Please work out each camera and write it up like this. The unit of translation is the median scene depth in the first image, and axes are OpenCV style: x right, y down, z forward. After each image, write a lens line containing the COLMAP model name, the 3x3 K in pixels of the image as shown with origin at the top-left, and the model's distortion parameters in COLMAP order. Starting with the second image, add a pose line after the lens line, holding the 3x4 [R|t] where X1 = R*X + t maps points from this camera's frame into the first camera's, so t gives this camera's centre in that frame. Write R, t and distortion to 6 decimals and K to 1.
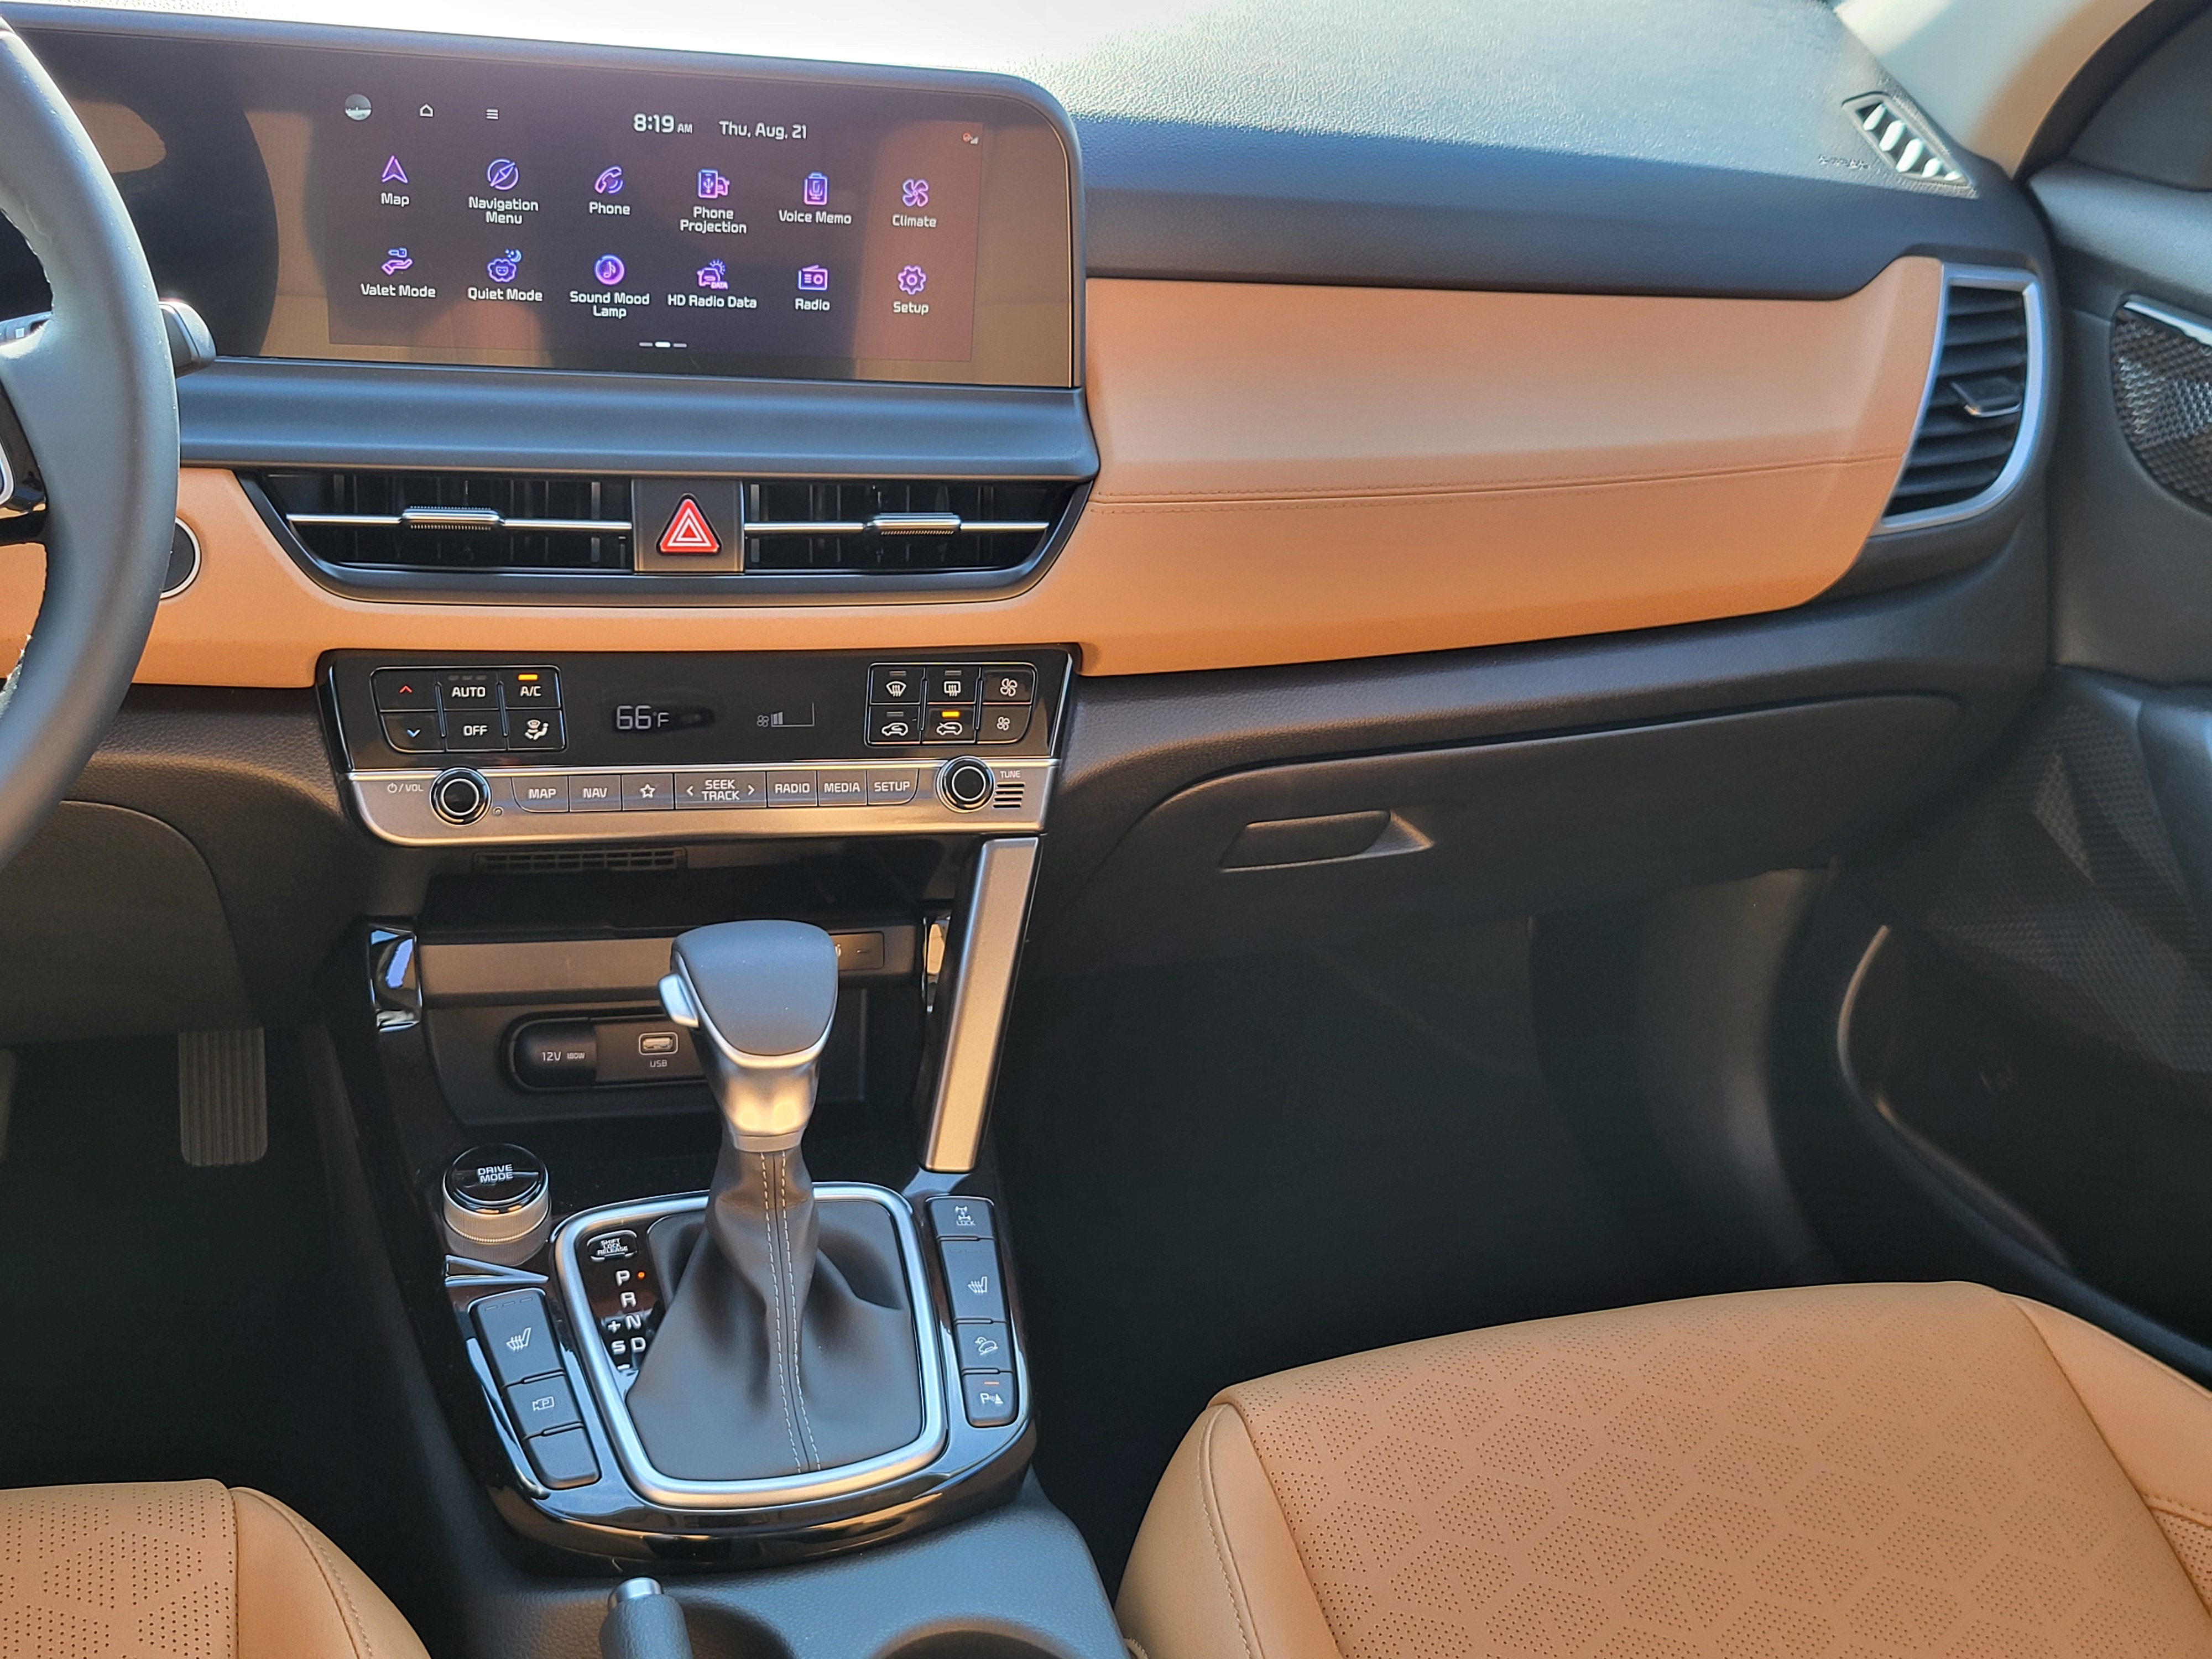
lens RADIAL K [[2591.8, 0, 1128.2], [0, 2591.8, 823.6], [0, 0, 1]] dist [0.008071, 0.061731]
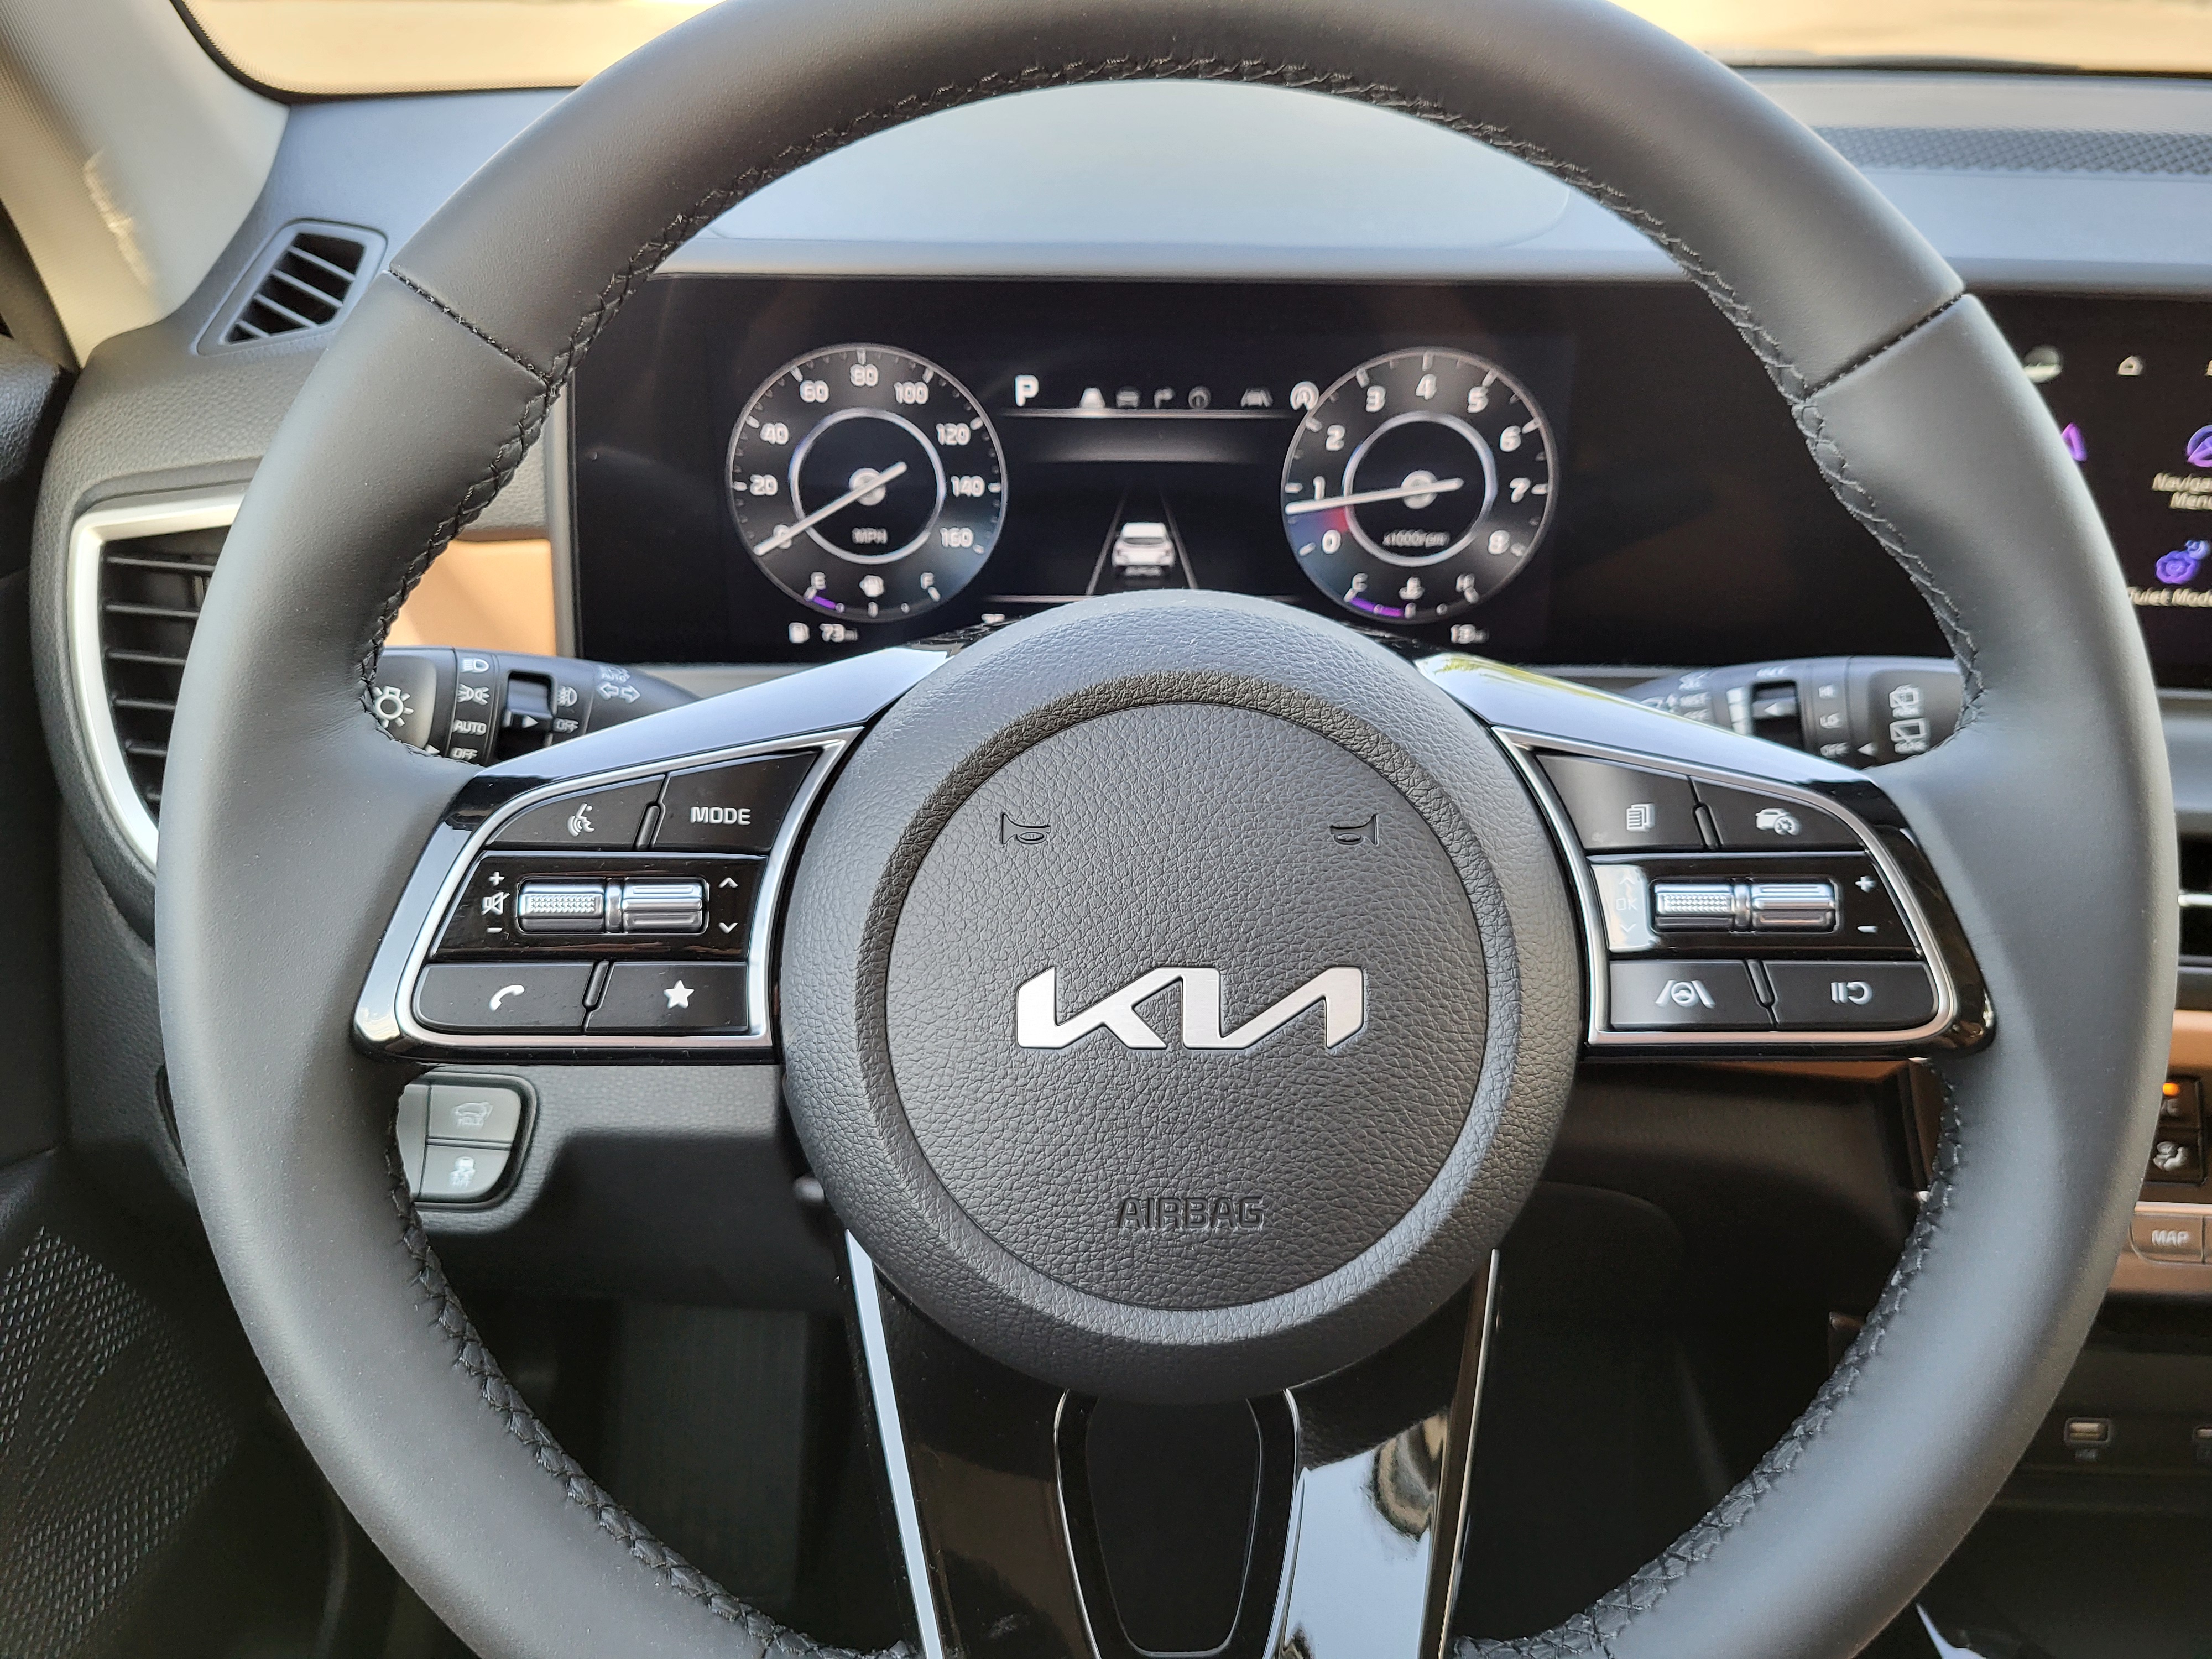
lens RADIAL K [[1790.7, 0, 1154.0], [0, 1790.7, 831.6], [0, 0, 1]] dist [-0.004311, 0.001149]
pose [[0.954051, 0.057485, -0.294079, -0.367735], [-0.050145, 0.998215, 0.032446, -0.134261], [0.295419, -0.016209, 0.955230, 0.389784]]
